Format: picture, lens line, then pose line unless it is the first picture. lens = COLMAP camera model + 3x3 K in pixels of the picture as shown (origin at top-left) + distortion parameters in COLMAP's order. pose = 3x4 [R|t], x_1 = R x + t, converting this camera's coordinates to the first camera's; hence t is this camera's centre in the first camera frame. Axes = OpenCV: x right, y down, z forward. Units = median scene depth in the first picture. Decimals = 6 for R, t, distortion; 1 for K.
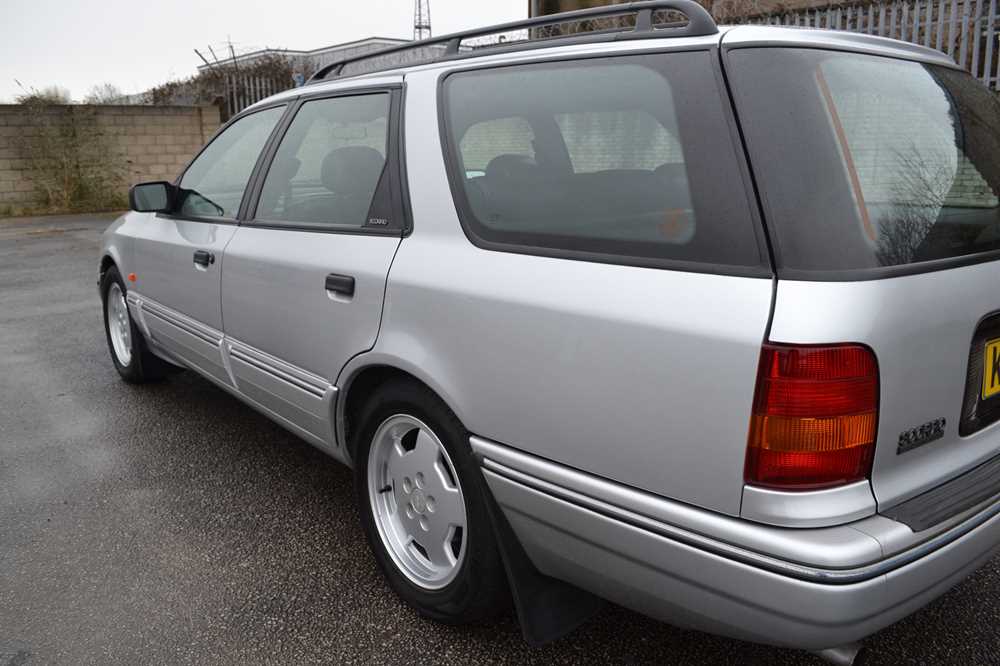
lens RADIAL K [[792.6, 0, 495.4], [0, 792.6, 332.3], [0, 0, 1]] dist [-0.078338, 0.002153]
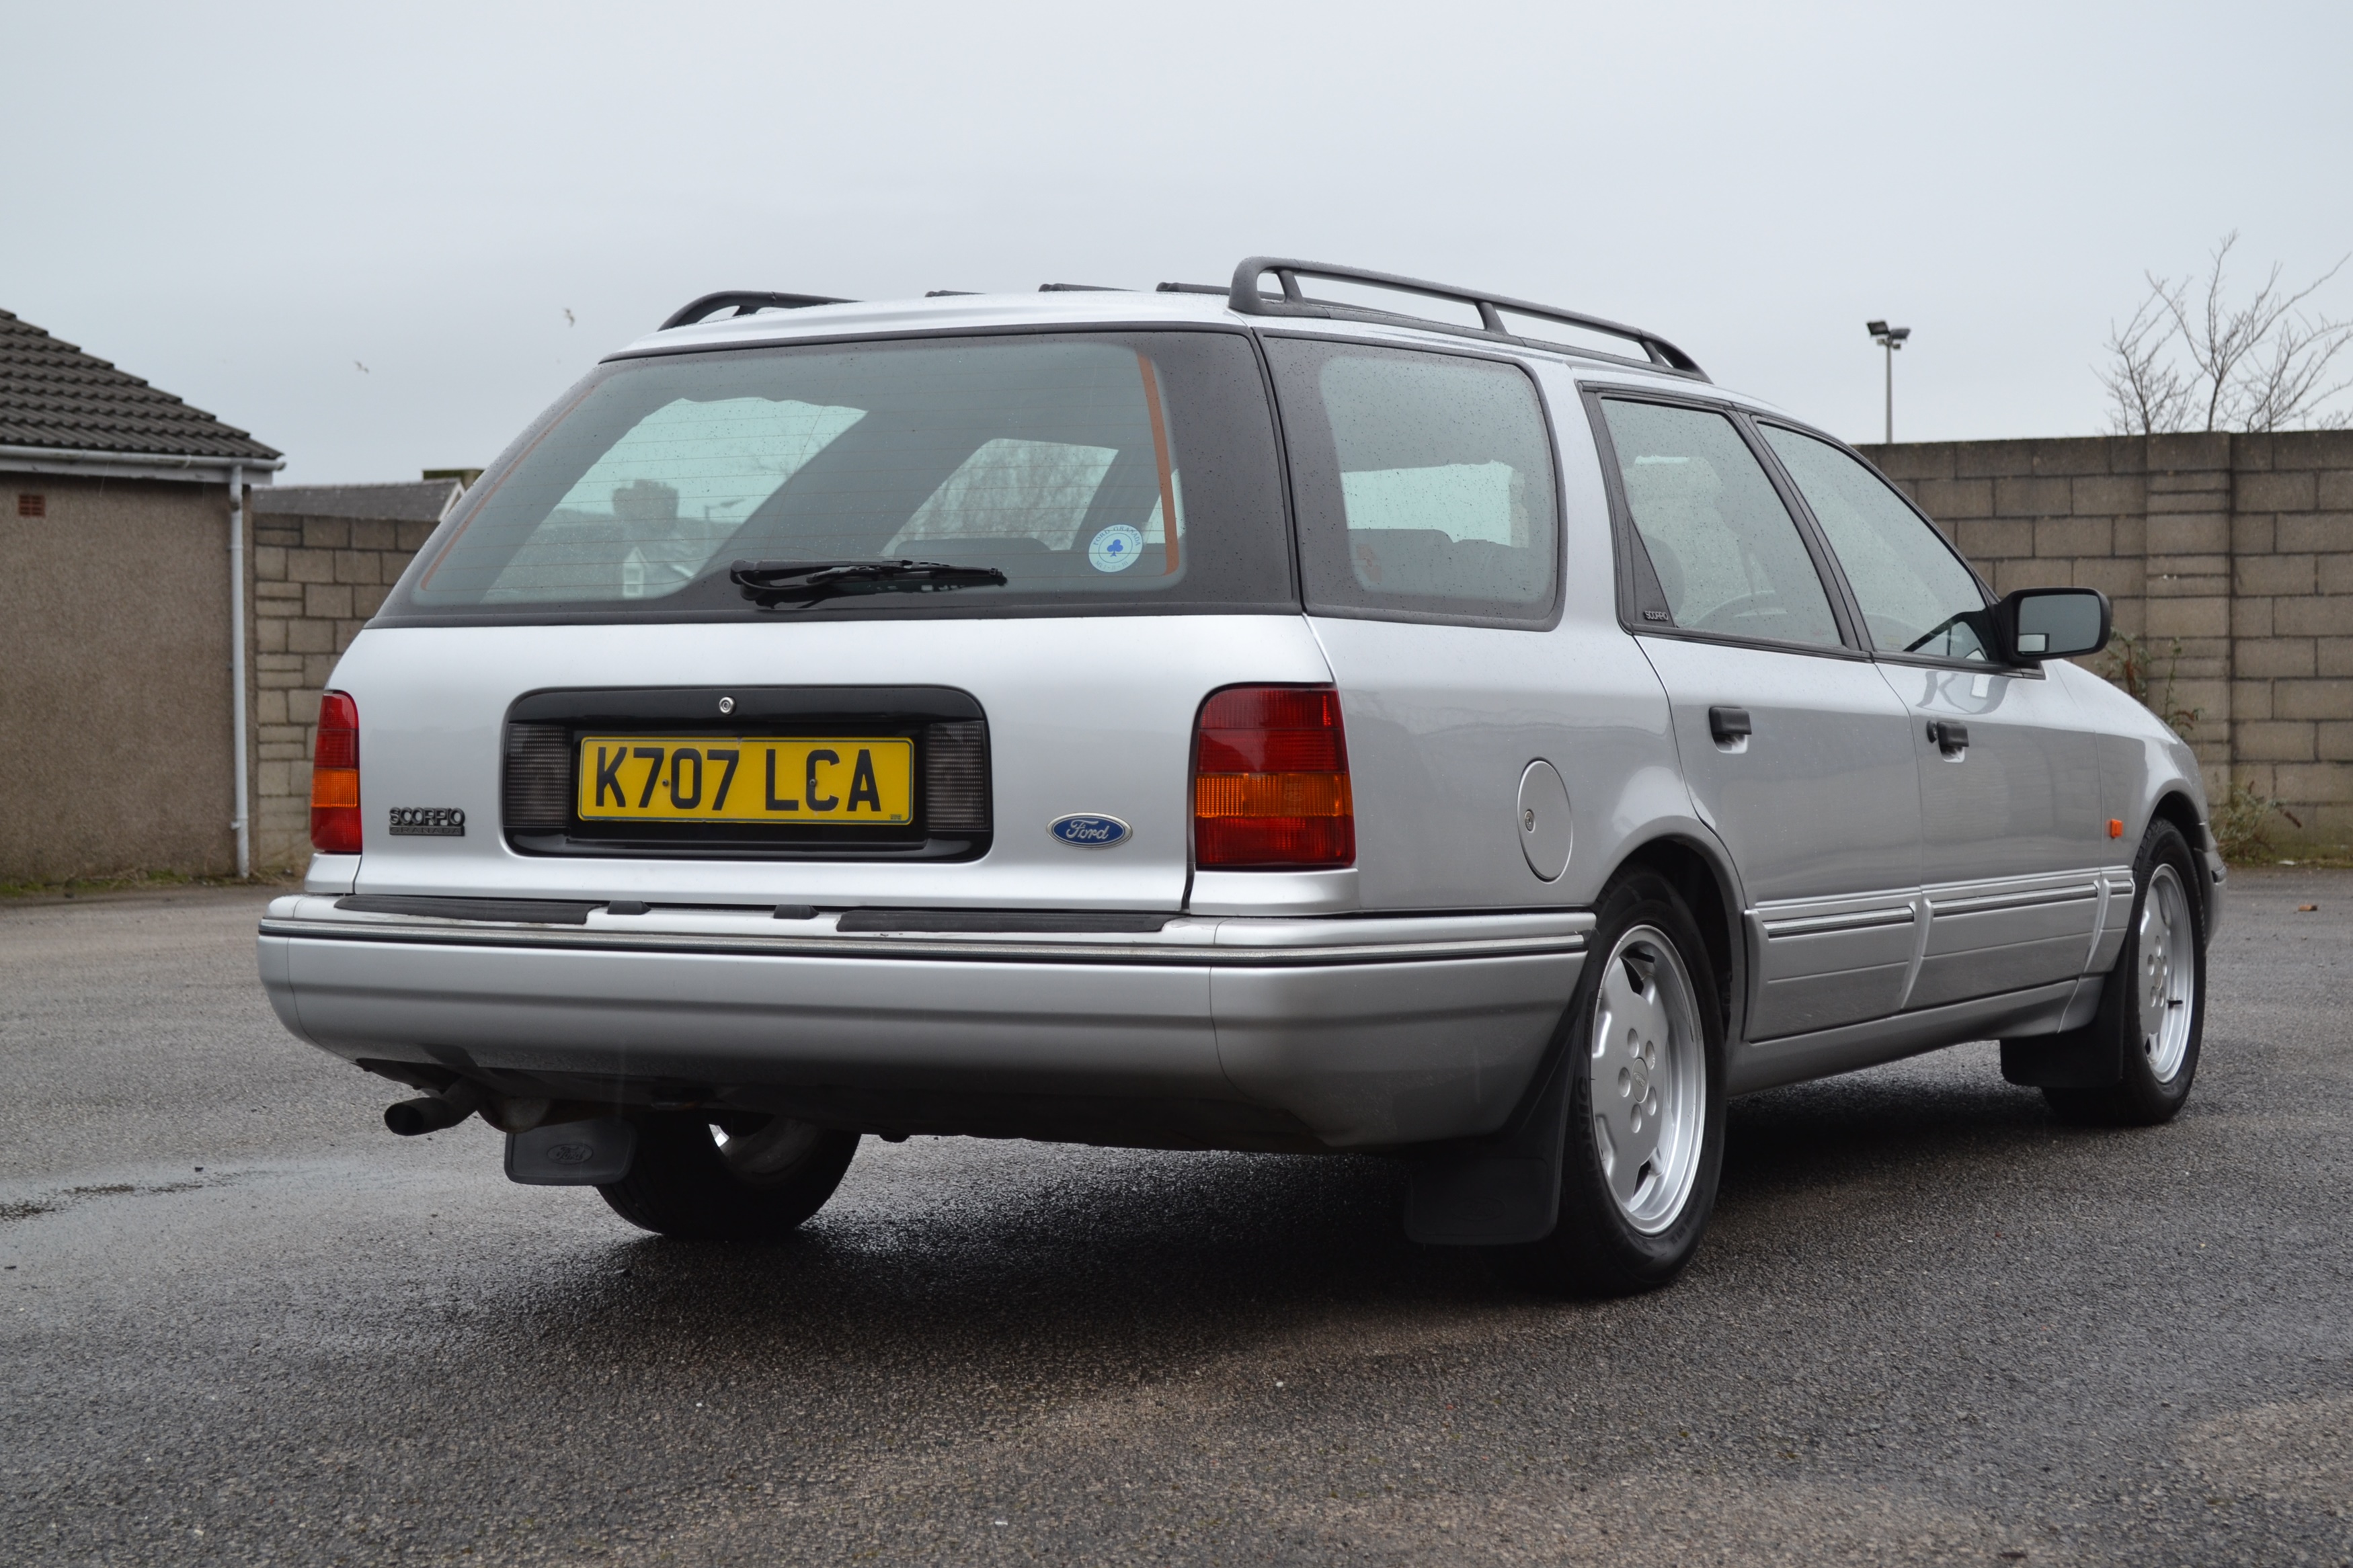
lens RADIAL K [[4193.0, 0, 1173.0], [0, 4193.0, 782.5], [0, 0, 1]] dist [-0.019188, 0.127961]
pose [[0.379028, 0.024308, -0.925066, 3.069414], [-0.206669, 0.976629, -0.059015, 0.118236], [0.902012, 0.213551, 0.375193, 0.018677]]
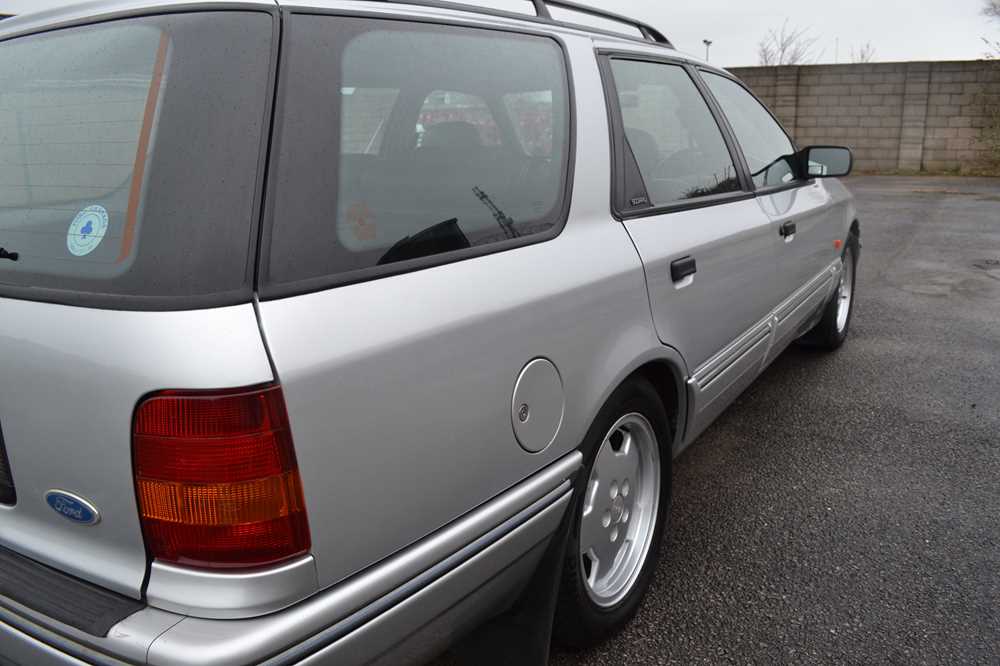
lens RADIAL K [[792.6, 0, 495.4], [0, 792.6, 332.3], [0, 0, 1]] dist [-0.078338, 0.002153]
pose [[0.302749, 0.247218, -0.920449, 1.230933], [-0.194424, 0.961484, 0.194290, -0.246210], [0.933029, 0.120136, 0.339153, 0.994931]]
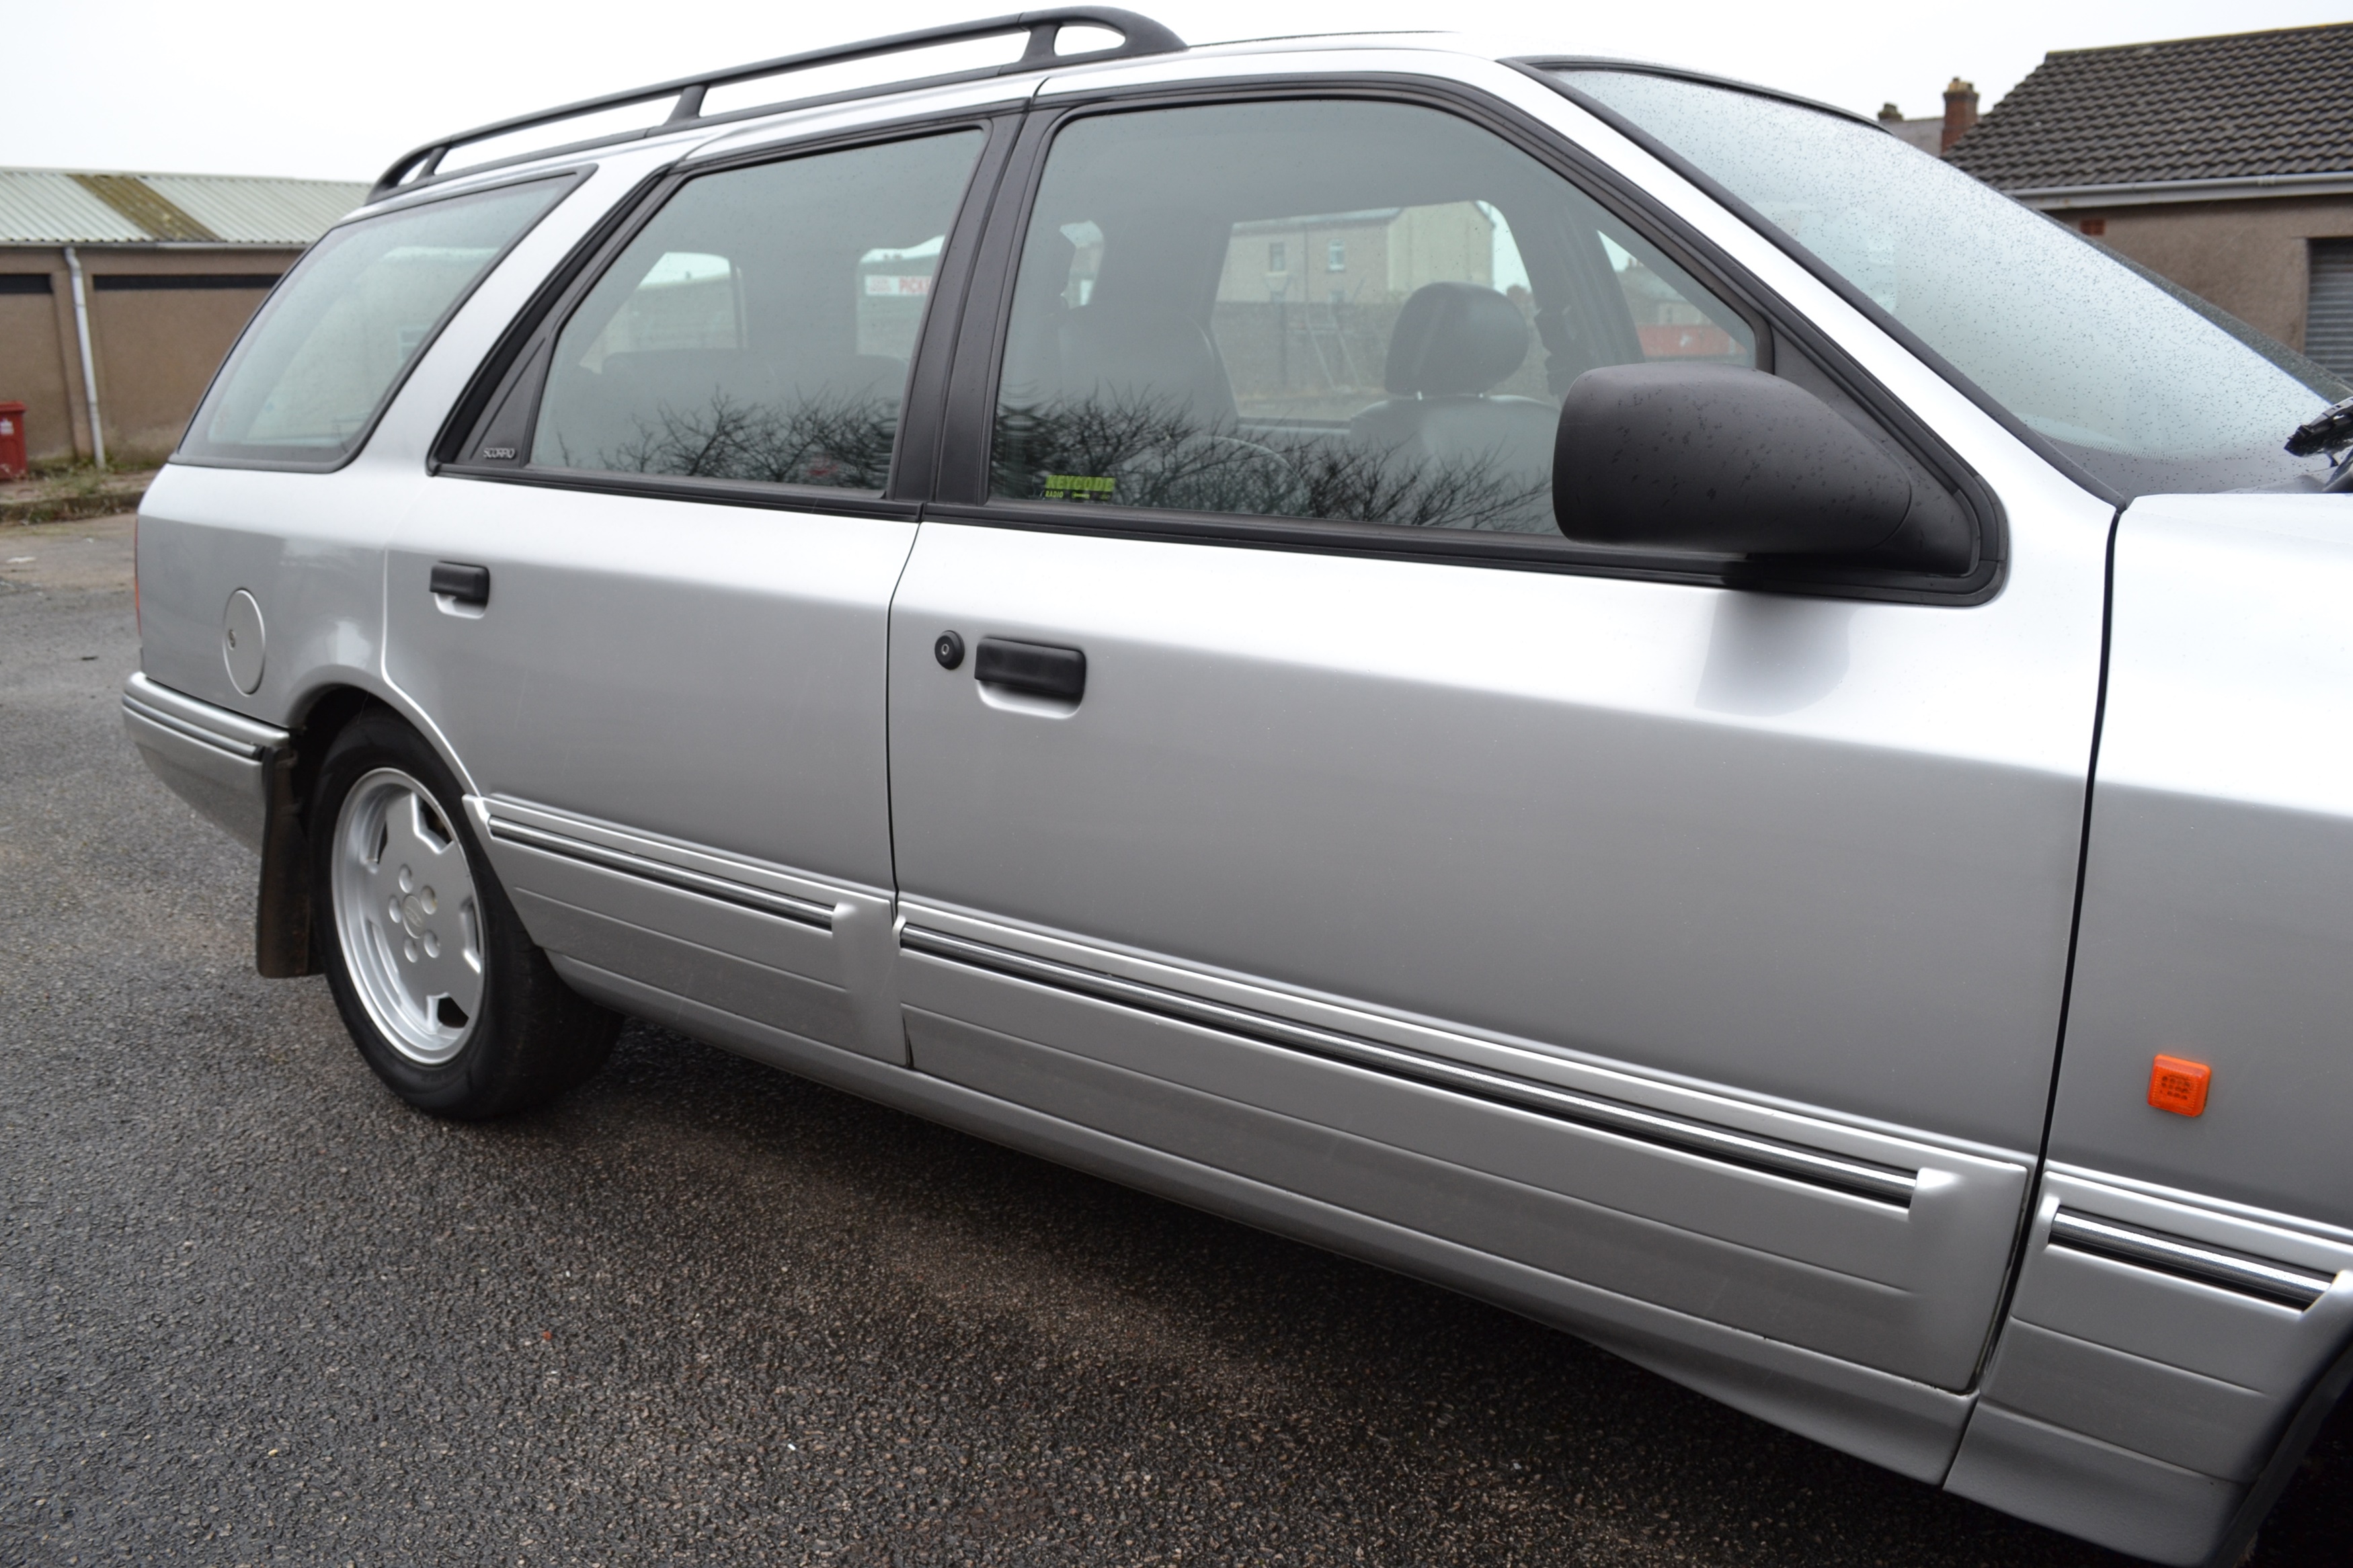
lens RADIAL K [[1868.1, 0, 1132.1], [0, 1868.1, 796.2], [0, 0, 1]] dist [-0.072677, 0.004963]
pose [[-0.983382, 0.077083, -0.164373, 0.228527], [-0.002691, 0.899100, 0.437735, -0.571371], [0.181530, 0.430903, -0.883951, 2.655628]]
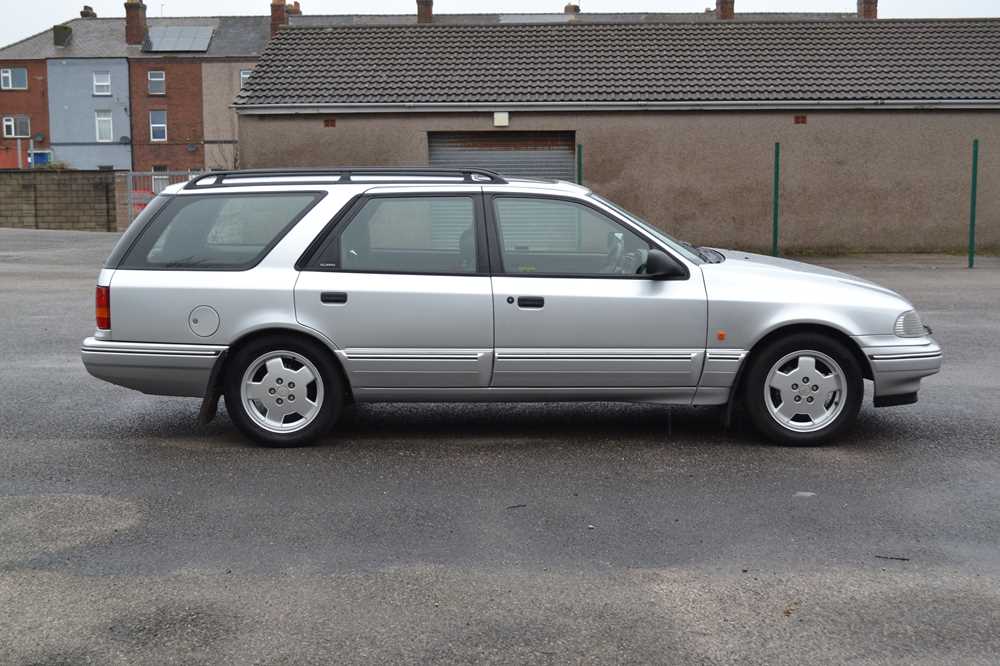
lens RADIAL K [[1321.5, 0, 498.2], [0, 1321.5, 332.4], [0, 0, 1]] dist [-0.037103, -0.029031]
pose [[-0.638841, 0.117143, -0.760368, 2.719571], [-0.161000, 0.946099, 0.281025, -1.101070], [0.752304, 0.301950, -0.585547, 3.783833]]
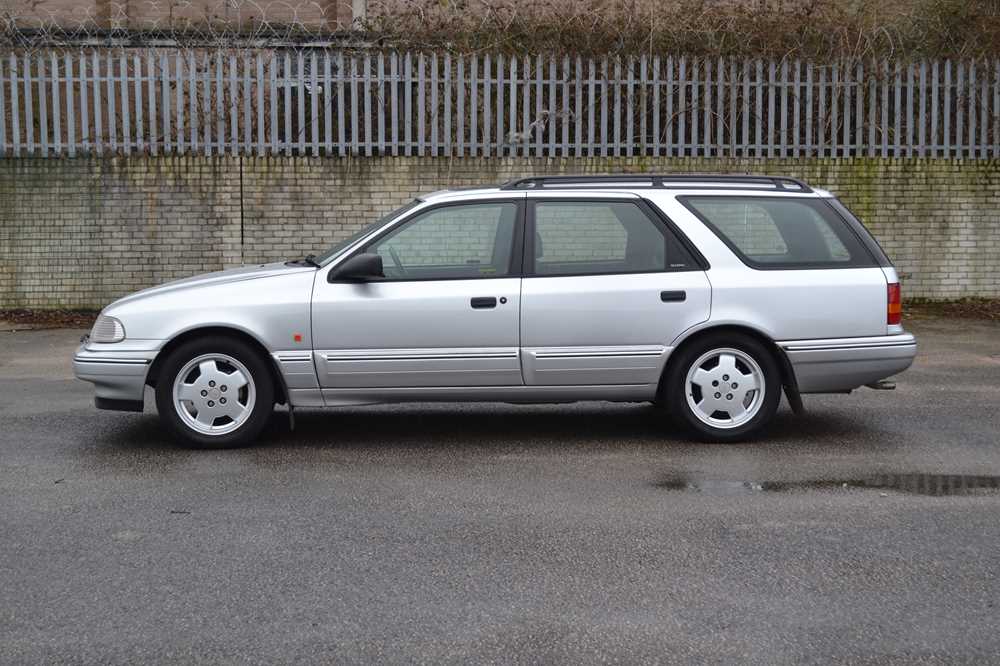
lens RADIAL K [[1583.2, 0, 494.4], [0, 1583.2, 331.8], [0, 0, 1]] dist [-0.023615, 0.083523]
pose [[0.587683, -0.056581, 0.807110, -3.797907], [0.179246, 0.981869, -0.061683, 0.203694], [-0.788986, 0.180922, 0.587170, -1.046455]]
